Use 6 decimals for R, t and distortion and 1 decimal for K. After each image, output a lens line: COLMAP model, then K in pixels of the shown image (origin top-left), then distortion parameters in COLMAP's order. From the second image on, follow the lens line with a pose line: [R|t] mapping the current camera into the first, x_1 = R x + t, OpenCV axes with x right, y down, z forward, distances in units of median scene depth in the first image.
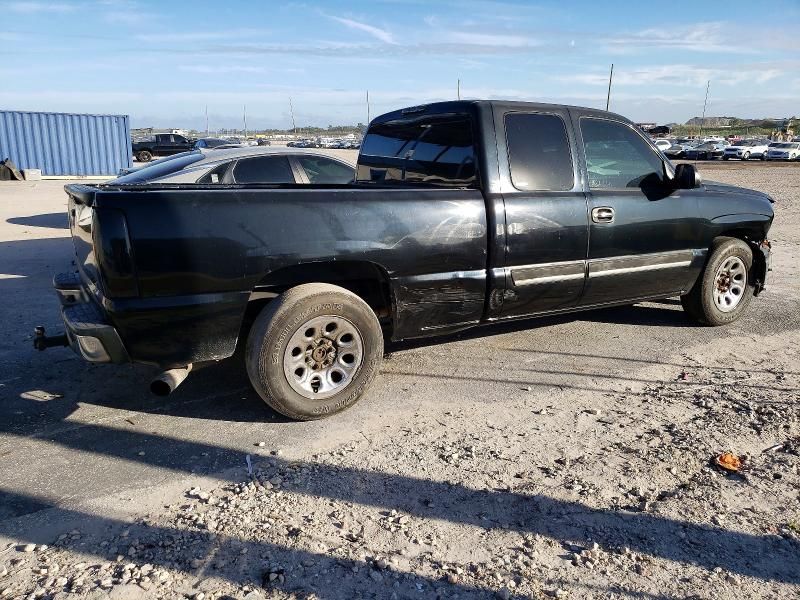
lens RADIAL K [[628.5, 0, 400.0], [0, 628.5, 300.0], [0, 0, 1]] dist [0.010228, 0.003309]
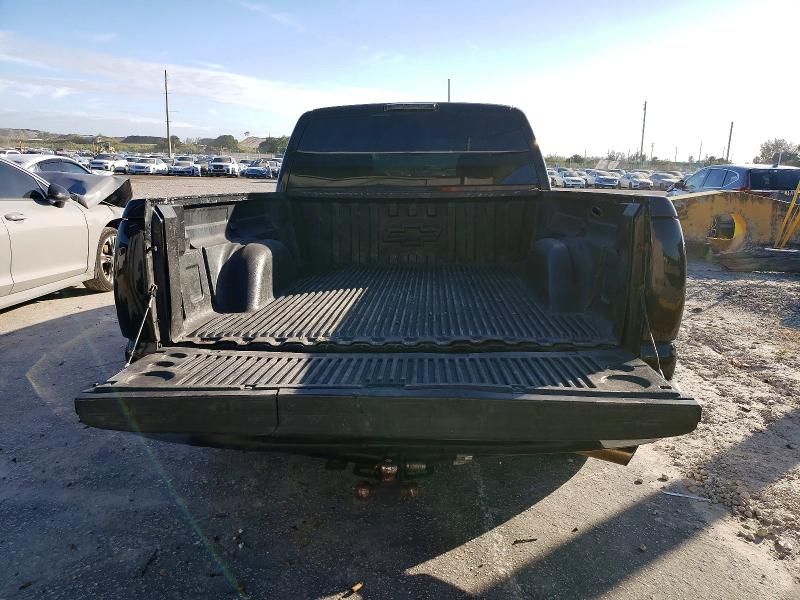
lens RADIAL K [[628.5, 0, 400.0], [0, 628.5, 300.0], [0, 0, 1]] dist [0.010228, 0.003309]
pose [[0.542171, -0.160013, 0.824891, -0.918395], [0.178041, 0.981287, 0.073332, -0.118926], [-0.821189, 0.107106, 0.560515, 0.641890]]
